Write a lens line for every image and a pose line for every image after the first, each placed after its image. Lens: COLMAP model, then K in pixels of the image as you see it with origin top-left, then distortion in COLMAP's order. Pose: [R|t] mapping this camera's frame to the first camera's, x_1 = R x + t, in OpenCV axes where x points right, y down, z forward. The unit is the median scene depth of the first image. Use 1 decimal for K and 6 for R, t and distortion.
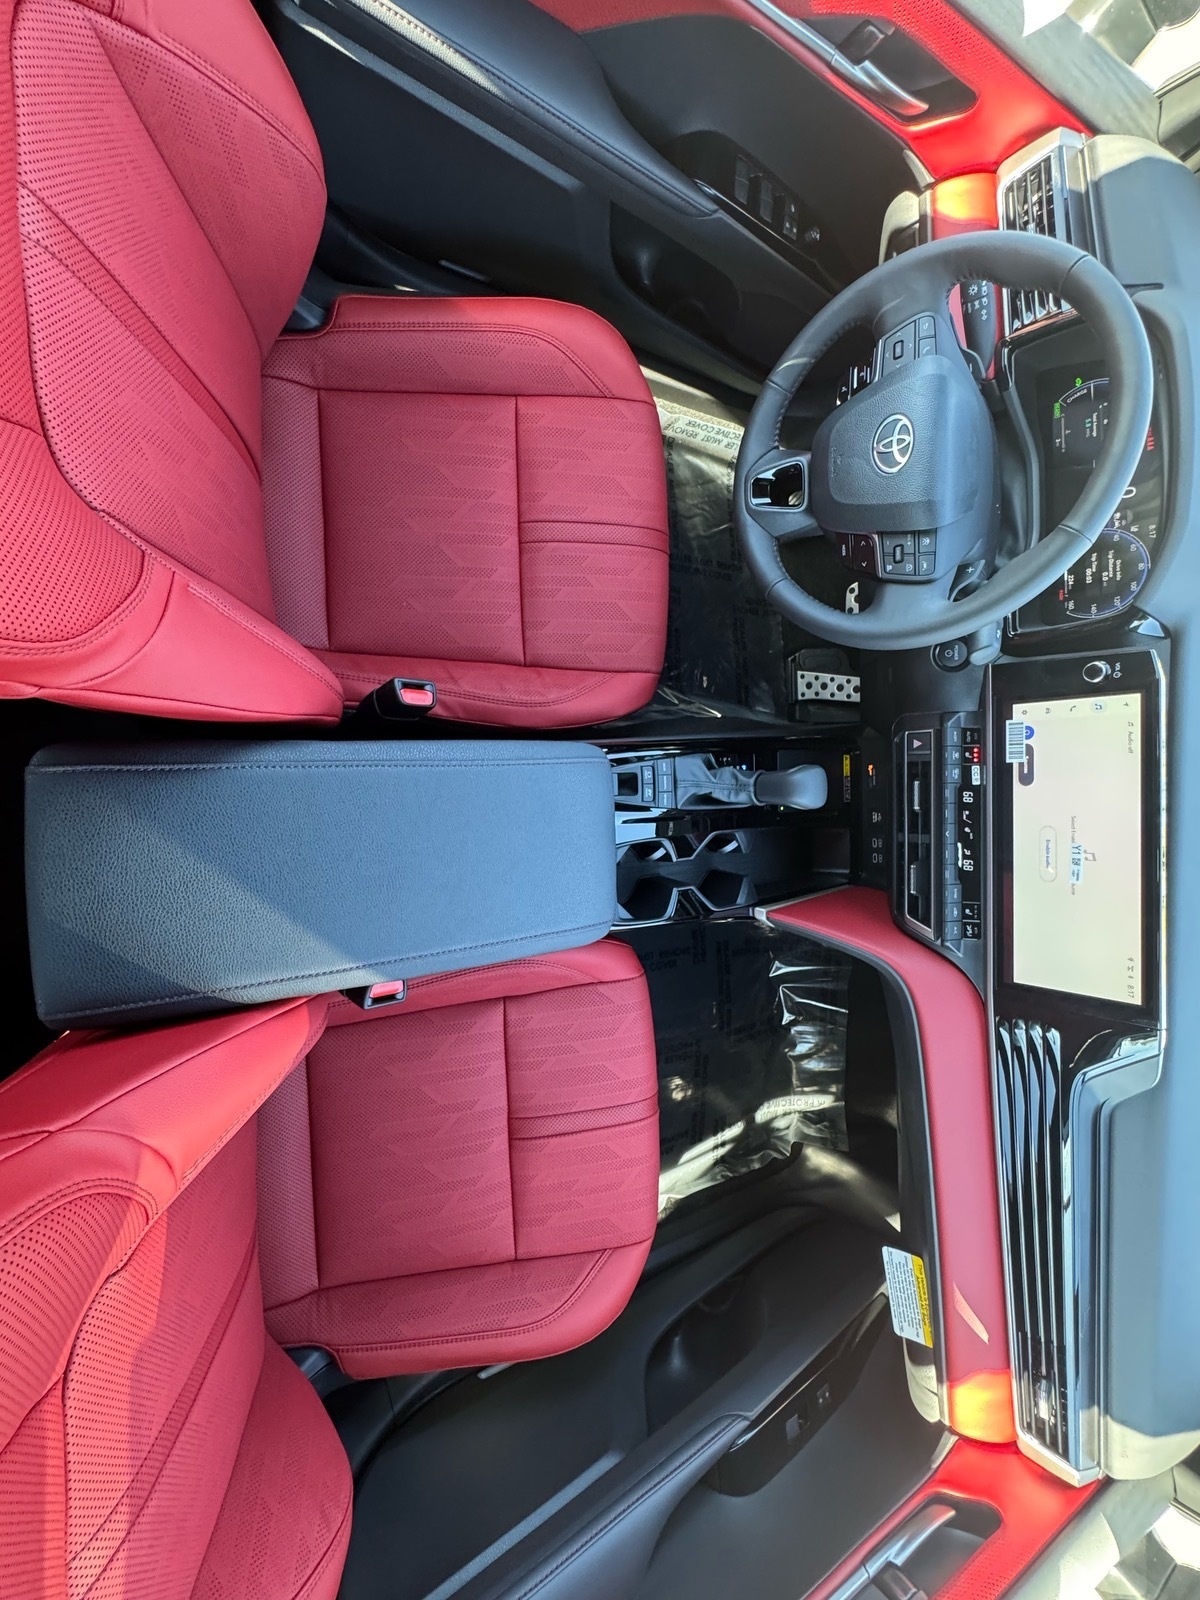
lens RADIAL K [[716.8, 0, 600.3], [0, 716.8, 795.2], [0, 0, 1]] dist [-0.001528, -0.000151]
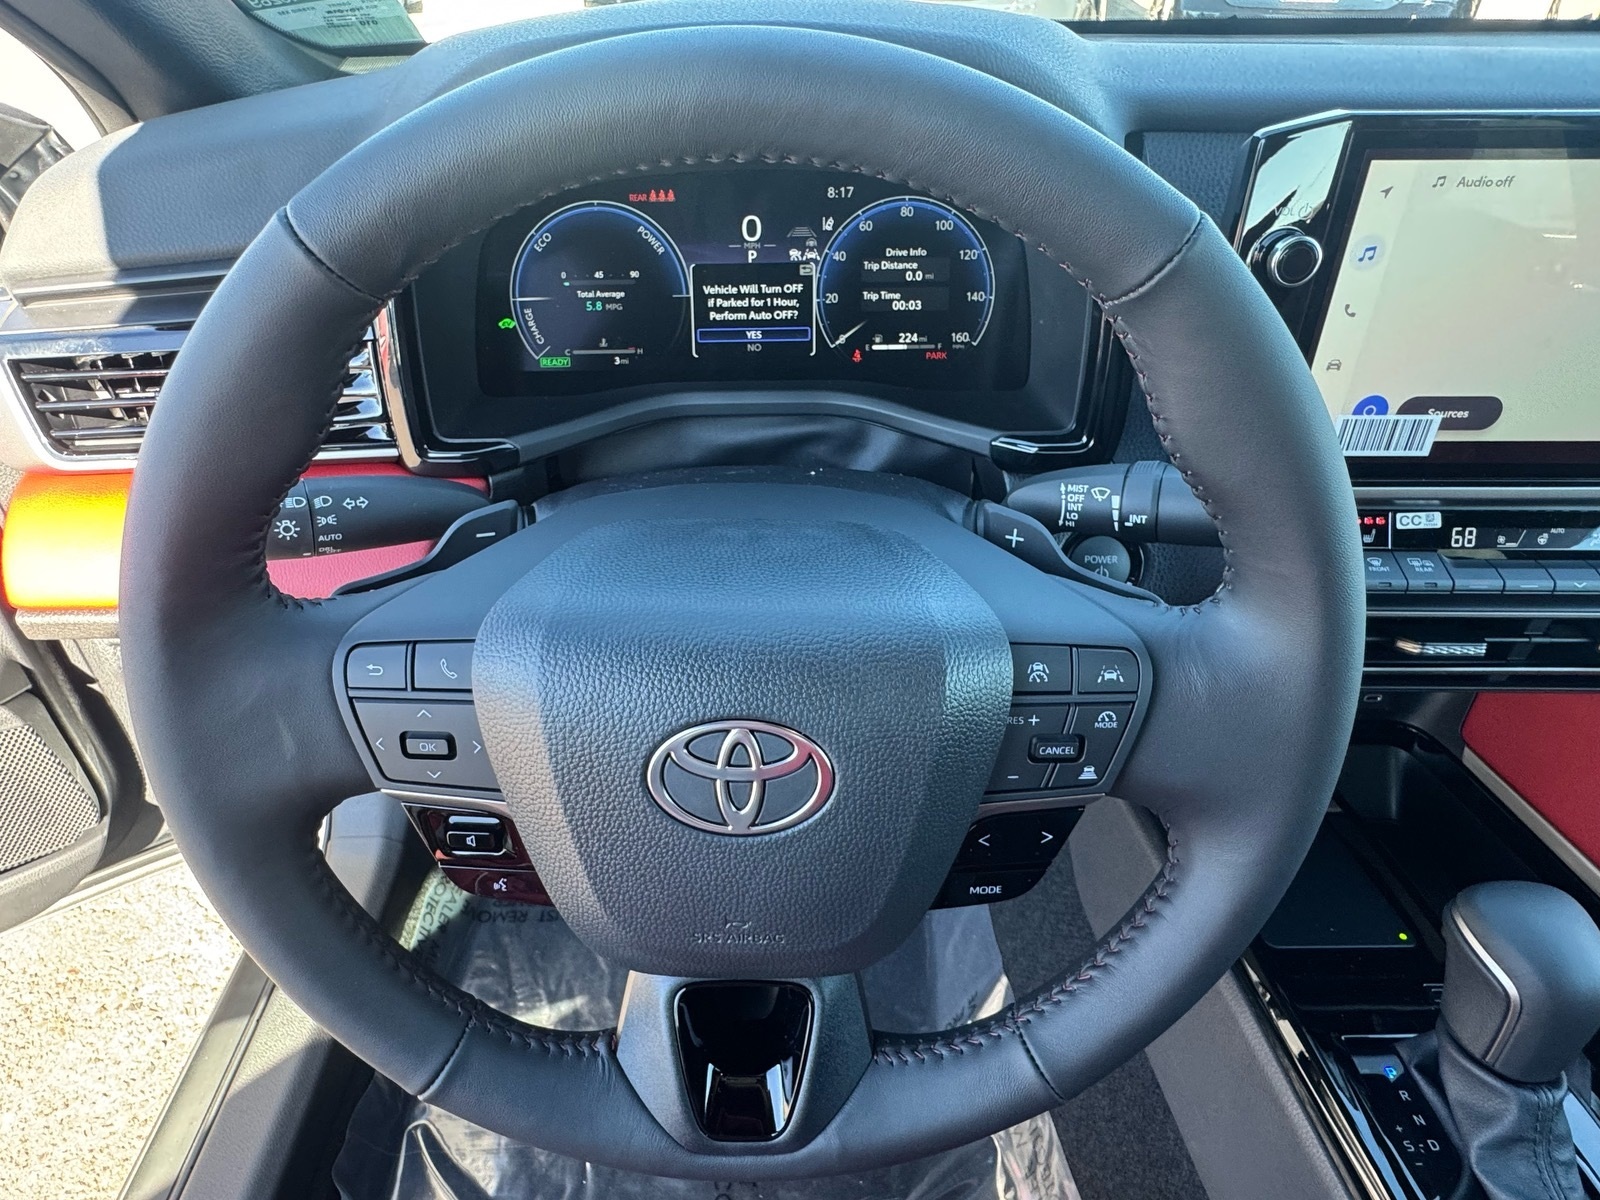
lens RADIAL K [[893.9, 0, 764.6], [0, 893.9, 599.6], [0, 0, 1]] dist [-0.001800, -0.001246]
pose [[0.016825, -0.934985, 0.354287, 0.279251], [0.999543, 0.006822, -0.029464, -0.379609], [0.025132, 0.354621, 0.934672, 0.500321]]
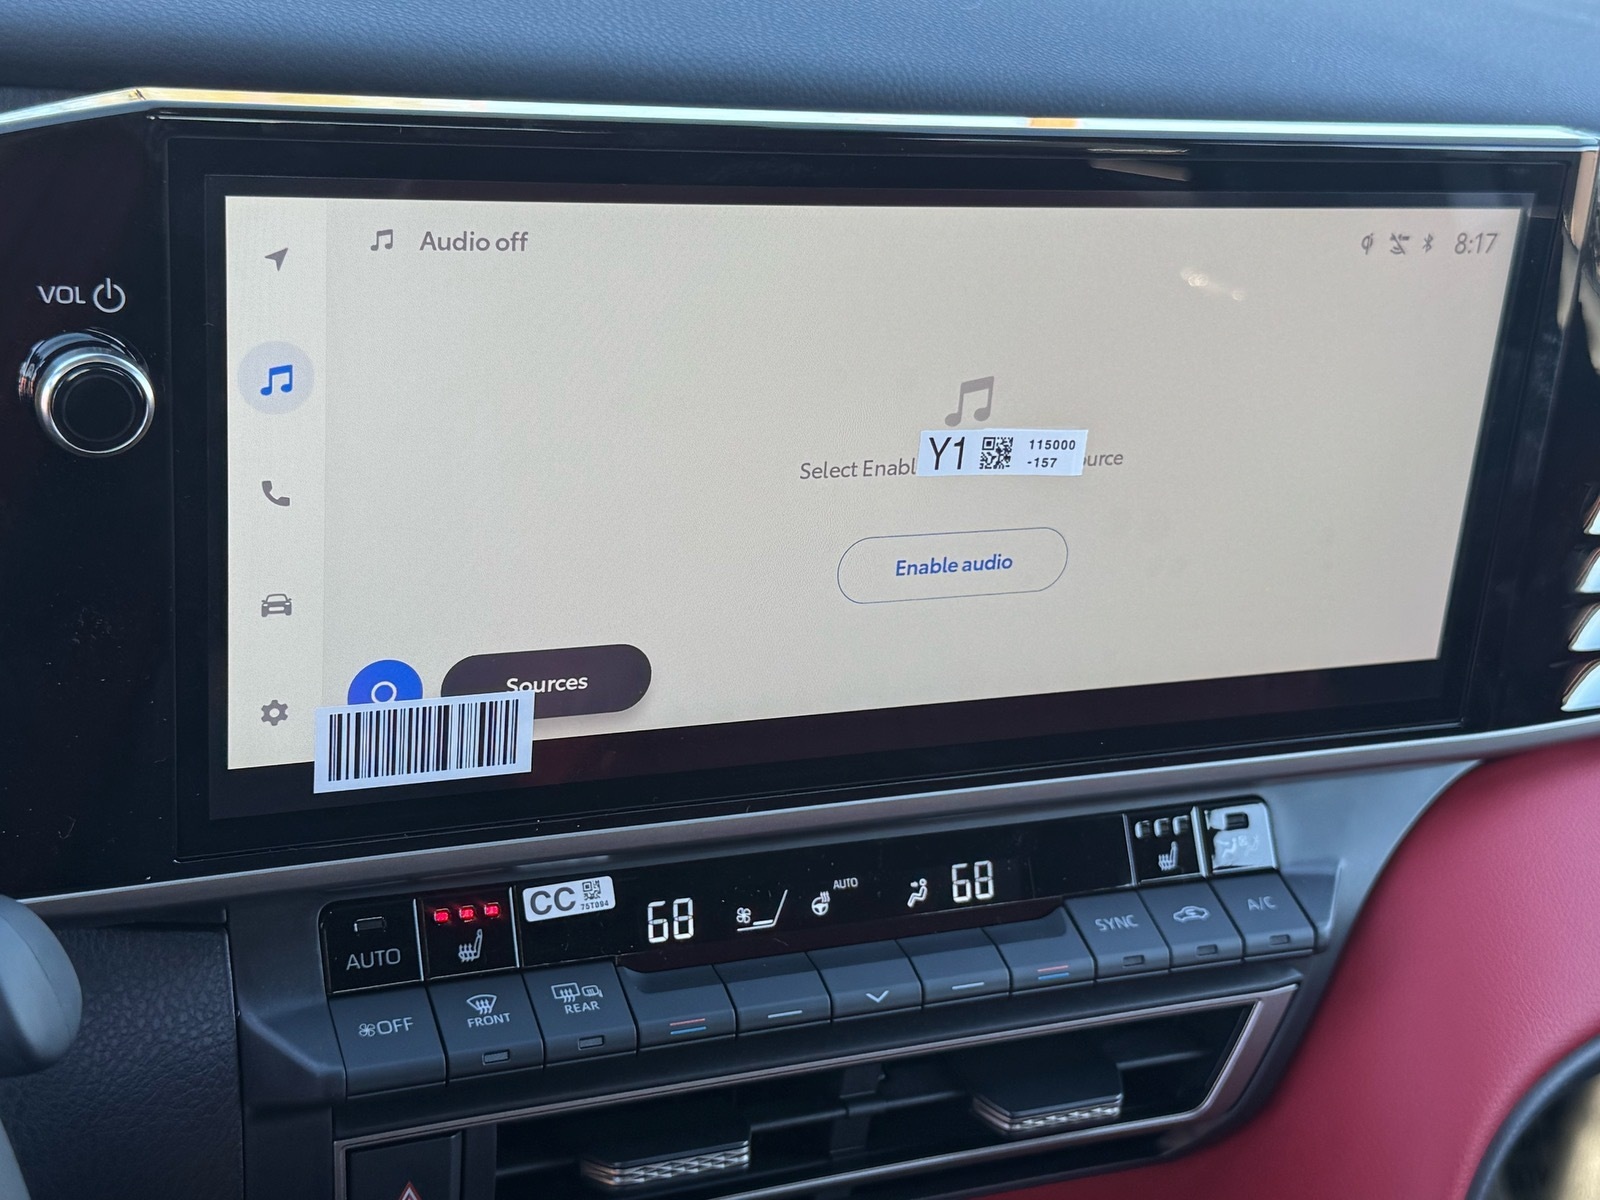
lens RADIAL K [[2238.7, 0, 800.0], [0, 2238.7, 600.0], [0, 0, 1]] dist [0.124553, -0.022804]
pose [[-0.254012, -0.857912, 0.446614, 0.294454], [0.912661, -0.059736, 0.404329, -0.204601], [-0.320200, 0.510312, 0.798157, 0.435475]]
